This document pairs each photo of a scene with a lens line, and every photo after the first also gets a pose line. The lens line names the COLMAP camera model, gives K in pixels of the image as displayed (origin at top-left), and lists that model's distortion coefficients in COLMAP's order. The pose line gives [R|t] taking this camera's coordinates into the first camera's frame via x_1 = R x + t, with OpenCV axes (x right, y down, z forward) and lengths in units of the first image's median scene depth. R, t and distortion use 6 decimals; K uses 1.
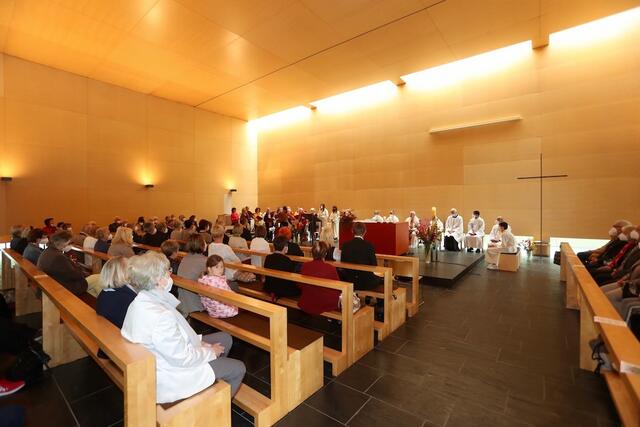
lens RADIAL K [[295.1, 0, 322.3], [0, 295.1, 211.2], [0, 0, 1]] dist [-0.019954, 0.000831]
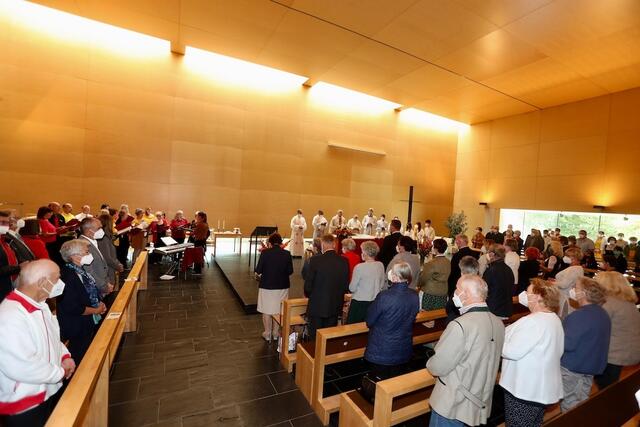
lens RADIAL K [[292.8, 0, 317.9], [0, 292.8, 205.2], [0, 0, 1]] dist [-0.067615, 0.000318]
pose [[0.414077, 0.026109, 0.909867, -0.572780], [-0.060692, 0.998156, -0.001022, -0.045951], [-0.908216, -0.054798, 0.414898, 0.561336]]
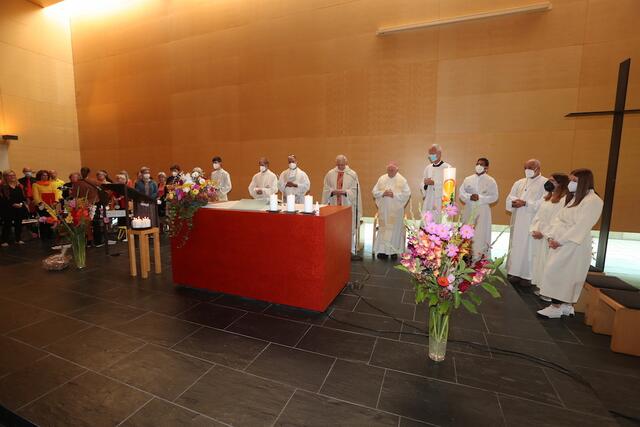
lens RADIAL K [[286.0, 0, 316.4], [0, 286.0, 215.0], [0, 0, 1]] dist [-0.031569, 0.000310]
pose [[0.957306, -0.023718, 0.288102, 0.098301], [-0.012134, 0.992453, 0.122024, -0.000189], [-0.288822, -0.120310, 0.949793, 0.482584]]
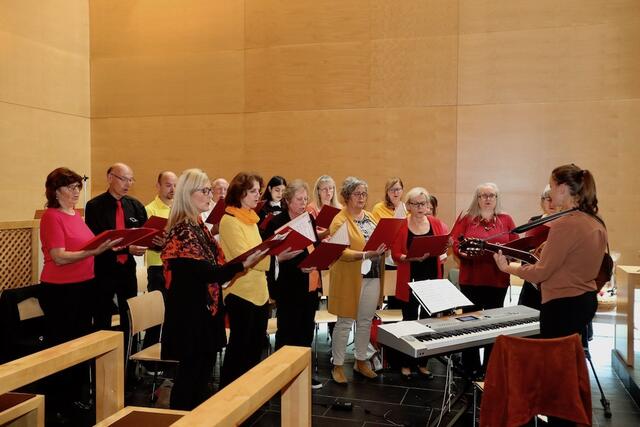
lens RADIAL K [[577.7, 0, 320.0], [0, 577.7, 213.5], [0, 0, 1]] dist [-0.000865, -0.000211]
pose [[0.936056, 0.001227, 0.351849, -0.313409], [-0.014743, 0.999252, 0.035737, -0.005149], [-0.351542, -0.038639, 0.935374, 0.836720]]
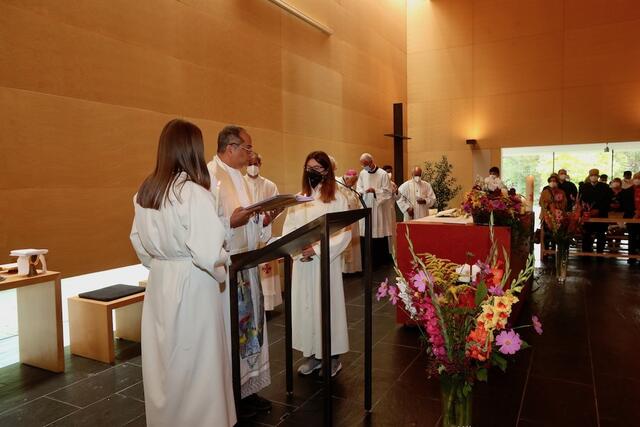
lens RADIAL K [[465.9, 0, 312.9], [0, 465.9, 213.6], [0, 0, 1]] dist [-0.066688, 0.095554]
pose [[-0.162570, -0.062654, 0.984706, -0.233258], [0.019029, 0.997597, 0.066616, -0.007173], [-0.986514, 0.029568, -0.160987, 0.962576]]
